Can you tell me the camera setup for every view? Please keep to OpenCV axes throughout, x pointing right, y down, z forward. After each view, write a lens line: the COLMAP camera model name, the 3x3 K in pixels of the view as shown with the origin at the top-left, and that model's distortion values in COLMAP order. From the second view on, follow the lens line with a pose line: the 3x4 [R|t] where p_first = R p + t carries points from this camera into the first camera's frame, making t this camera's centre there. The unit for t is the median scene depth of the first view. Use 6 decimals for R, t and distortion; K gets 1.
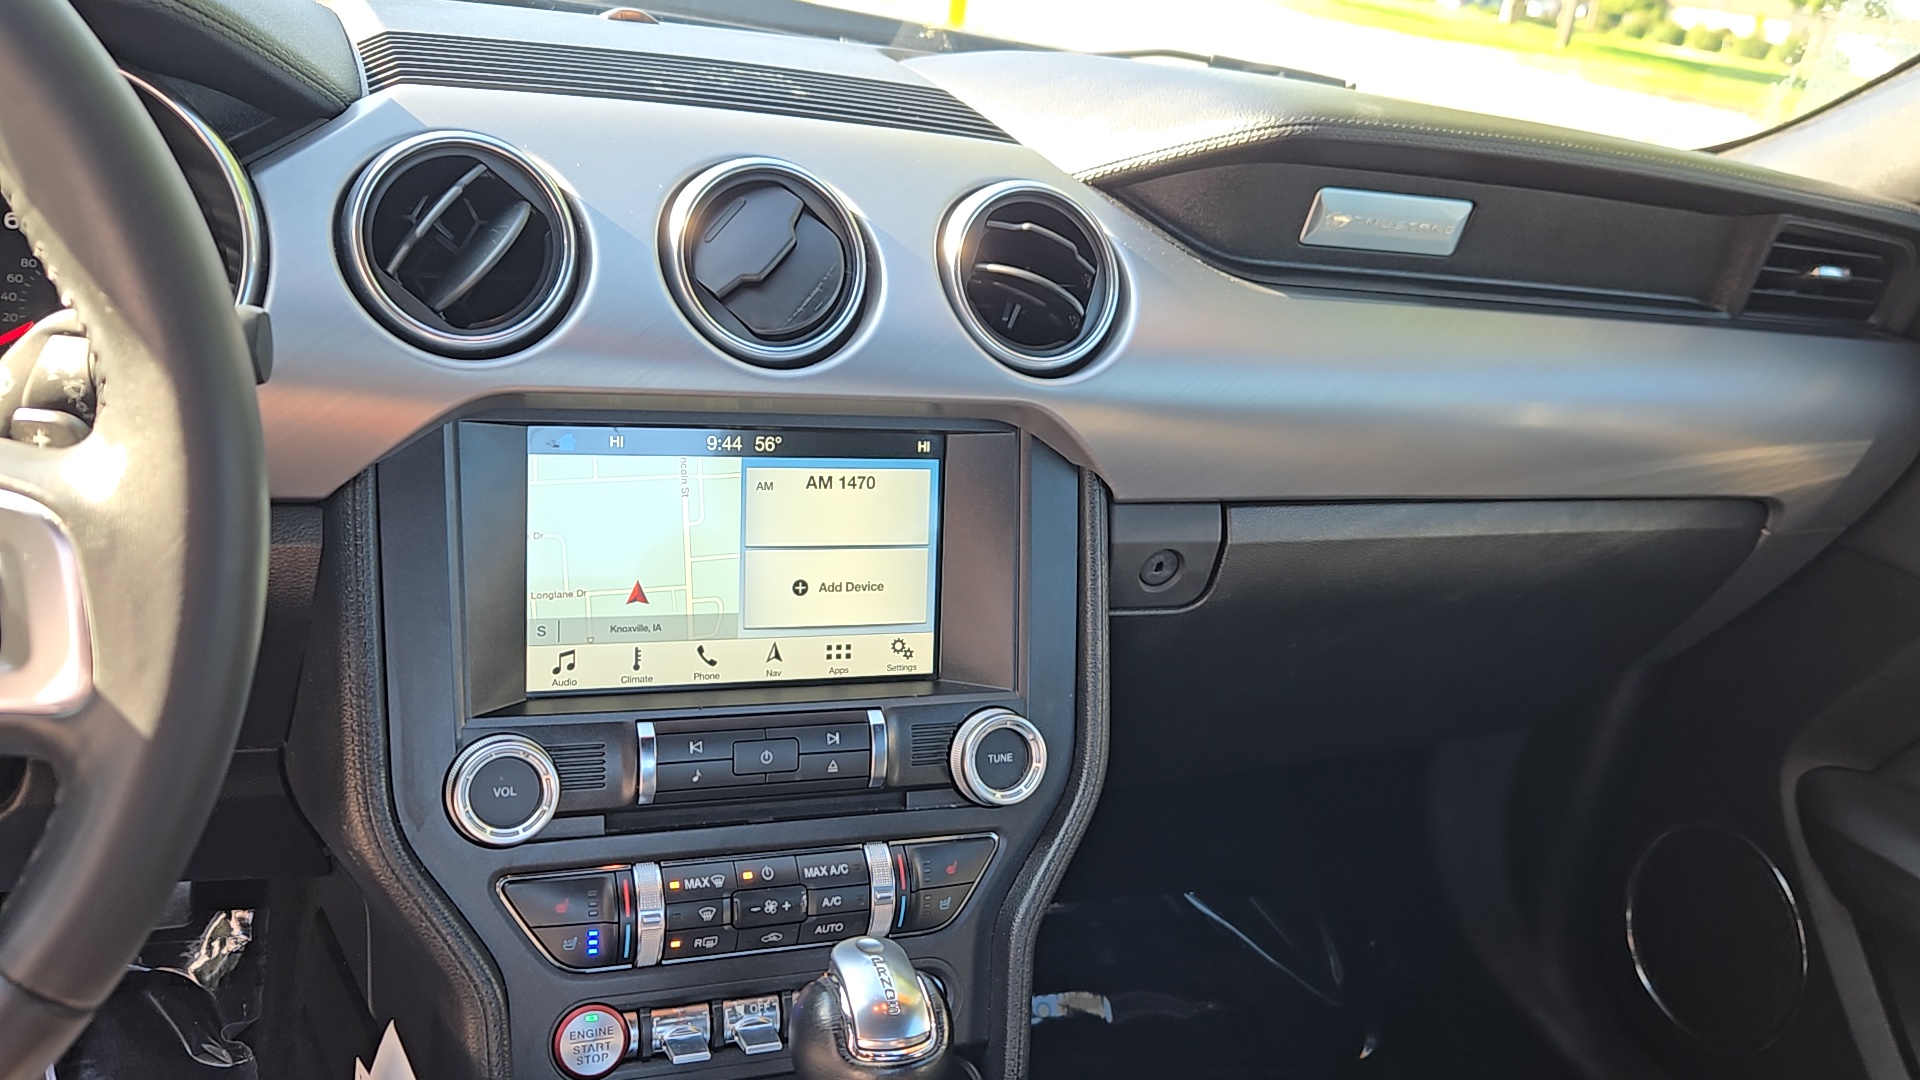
lens RADIAL K [[1587.5, 0, 959.2], [0, 1587.5, 570.5], [0, 0, 1]] dist [0.011618, 0.001243]
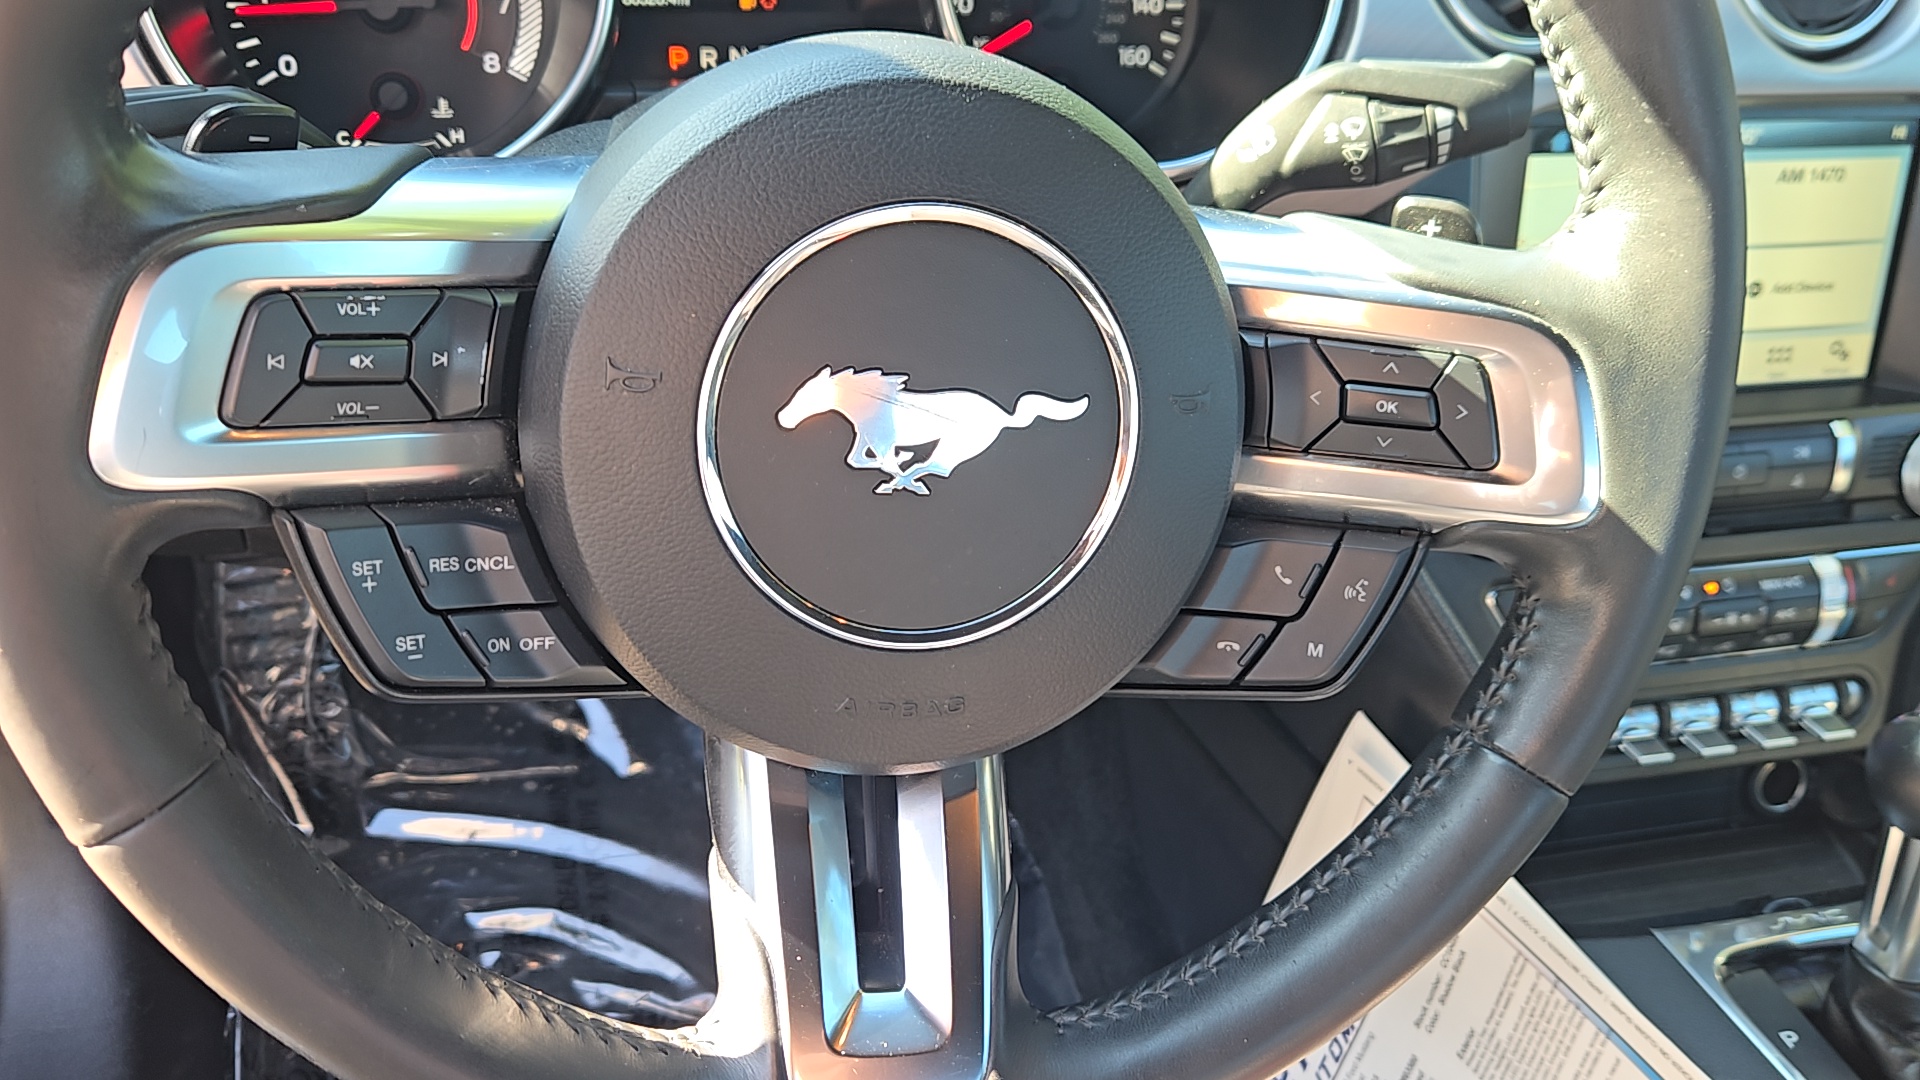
lens RADIAL K [[1585.2, 0, 955.9], [0, 1585.2, 533.7], [0, 0, 1]] dist [0.013211, -0.009541]
pose [[0.988193, 0.036657, -0.148762, -0.459351], [0.001908, 0.967938, 0.251183, -0.094512], [0.153200, -0.248502, 0.956440, -0.021492]]
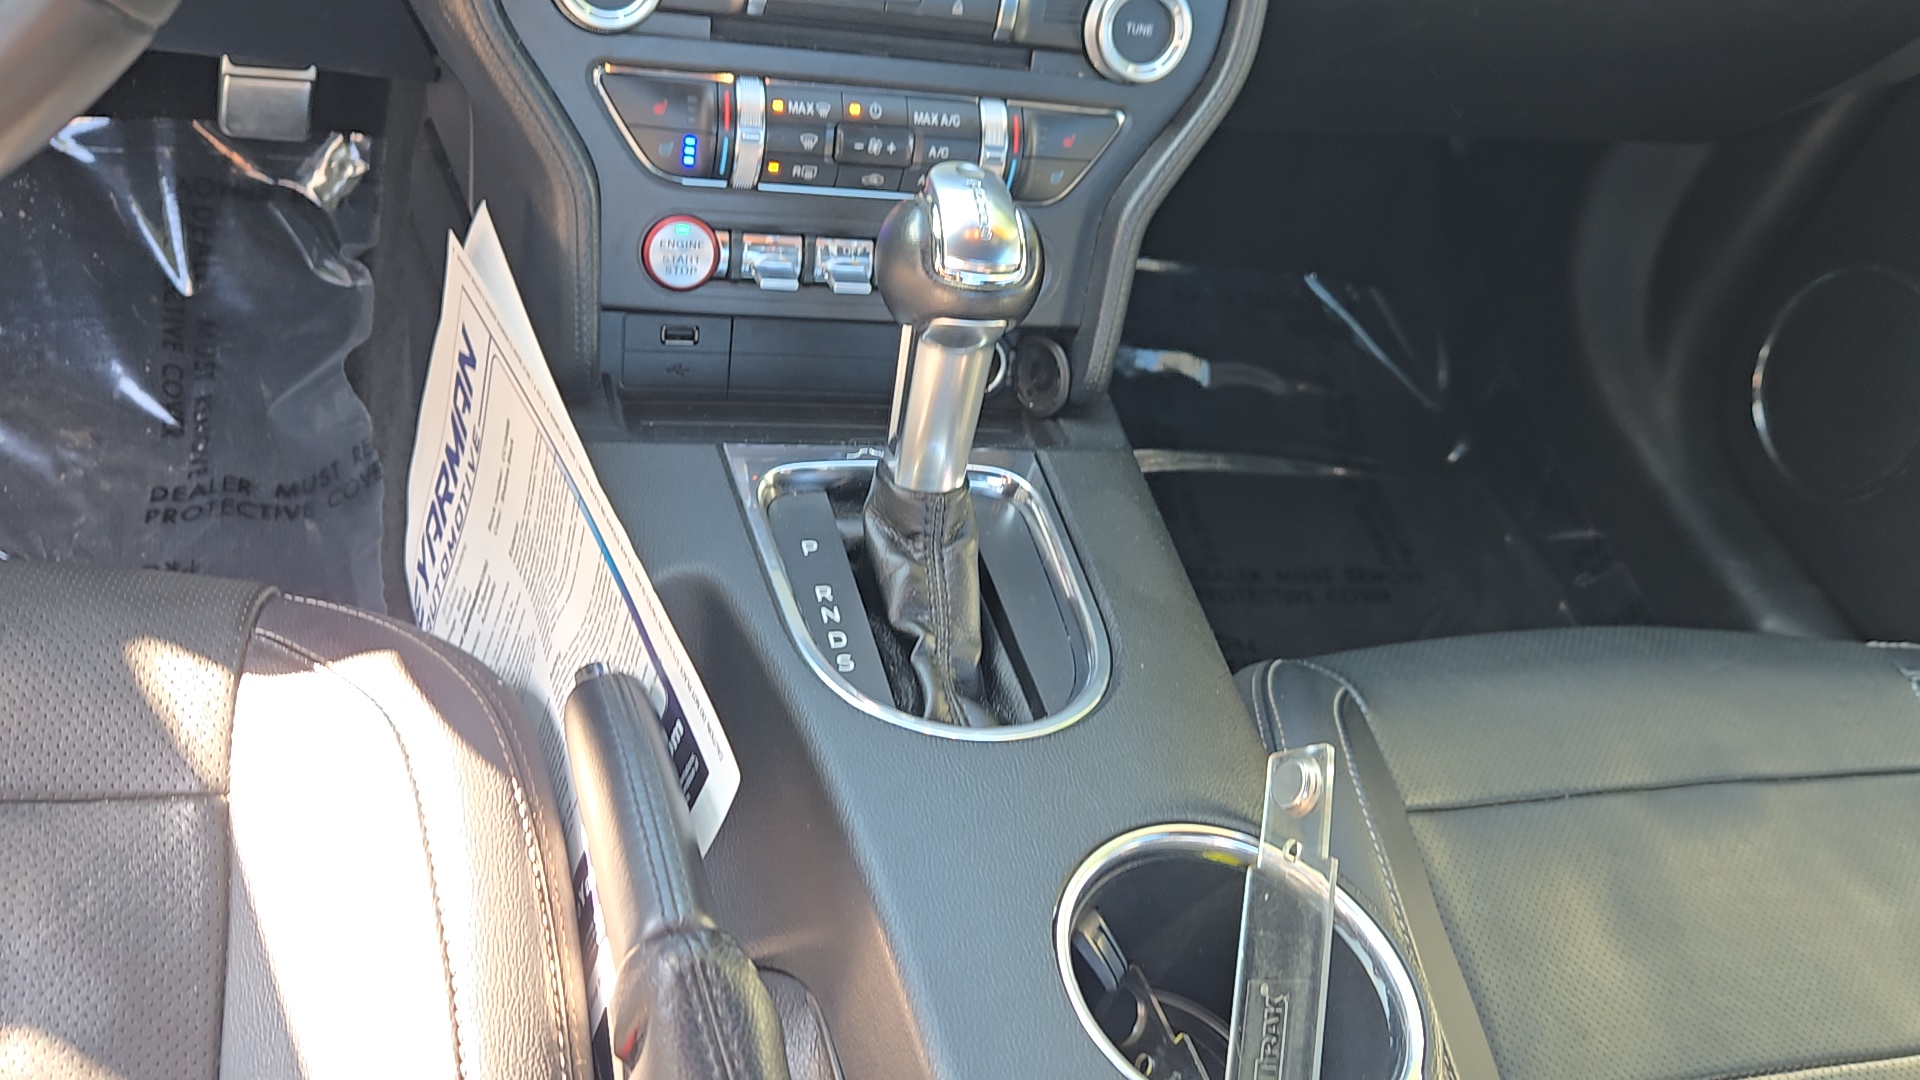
lens RADIAL K [[1585.2, 0, 955.9], [0, 1585.2, 533.7], [0, 0, 1]] dist [0.013211, -0.009541]
pose [[0.986885, 0.152212, -0.053753, 0.016154], [-0.125128, 0.931703, 0.340988, 0.098290], [0.101984, -0.329790, 0.938530, 0.034218]]
